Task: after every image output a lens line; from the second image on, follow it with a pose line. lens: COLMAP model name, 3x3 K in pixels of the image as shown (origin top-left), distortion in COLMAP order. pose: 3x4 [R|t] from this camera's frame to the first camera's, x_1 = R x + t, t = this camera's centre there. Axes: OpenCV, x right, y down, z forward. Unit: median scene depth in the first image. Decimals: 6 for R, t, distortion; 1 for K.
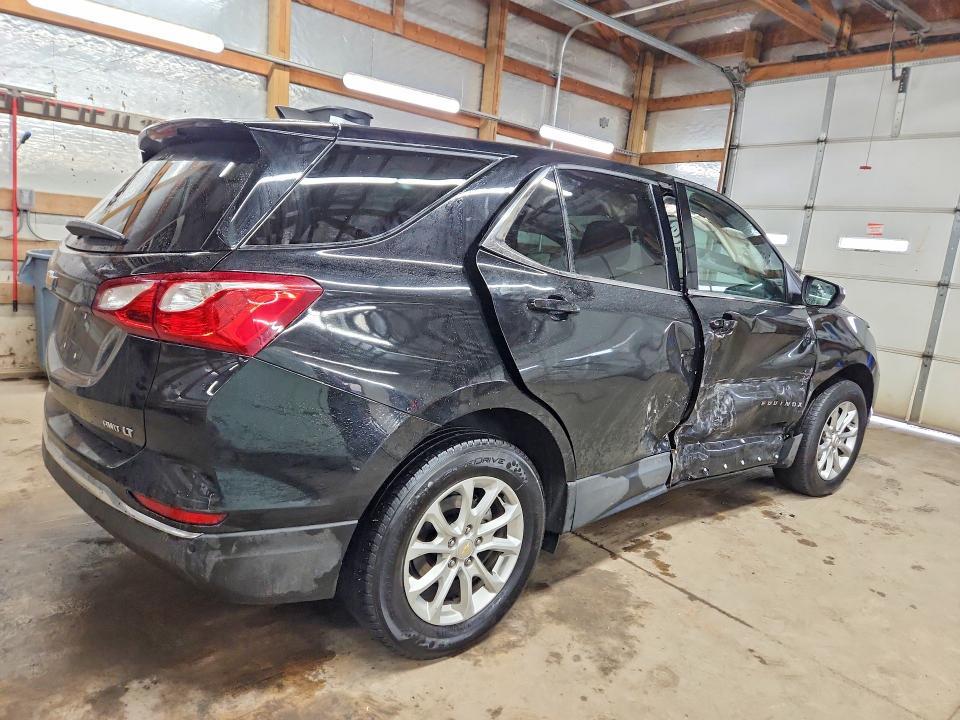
lens RADIAL K [[682.4, 0, 481.7], [0, 682.4, 358.7], [0, 0, 1]] dist [0.053480, -0.038083]
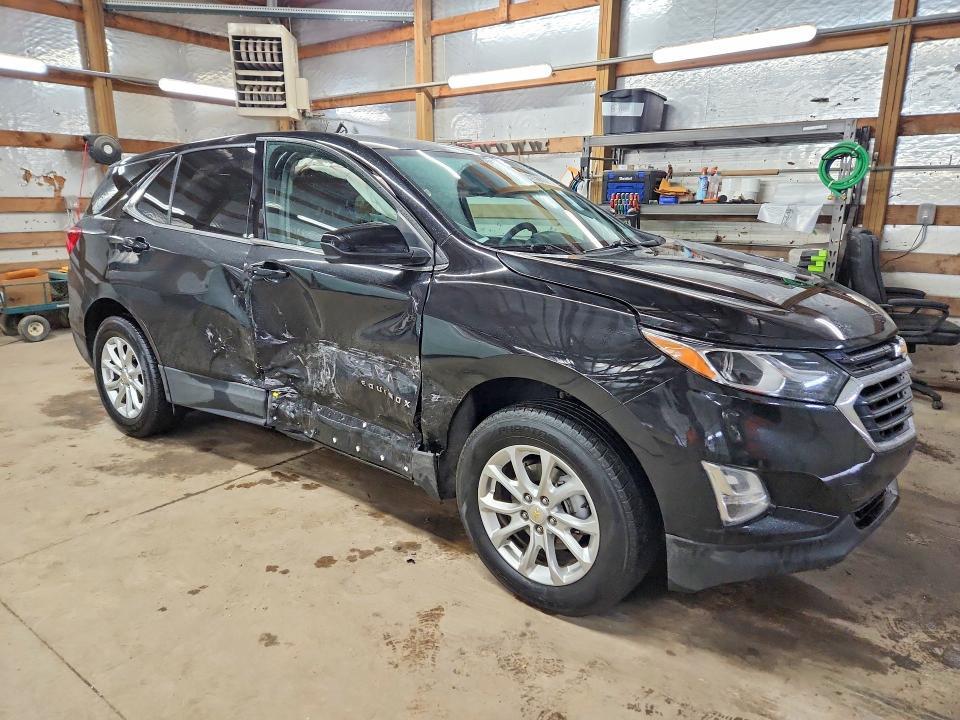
lens RADIAL K [[682.4, 0, 481.4], [0, 682.4, 360.7], [0, 0, 1]] dist [0.053480, -0.038083]
pose [[0.181790, 0.131417, -0.974516, 1.386534], [-0.153029, 0.982736, 0.103979, -0.075086], [0.971357, 0.130226, 0.198762, 1.108928]]
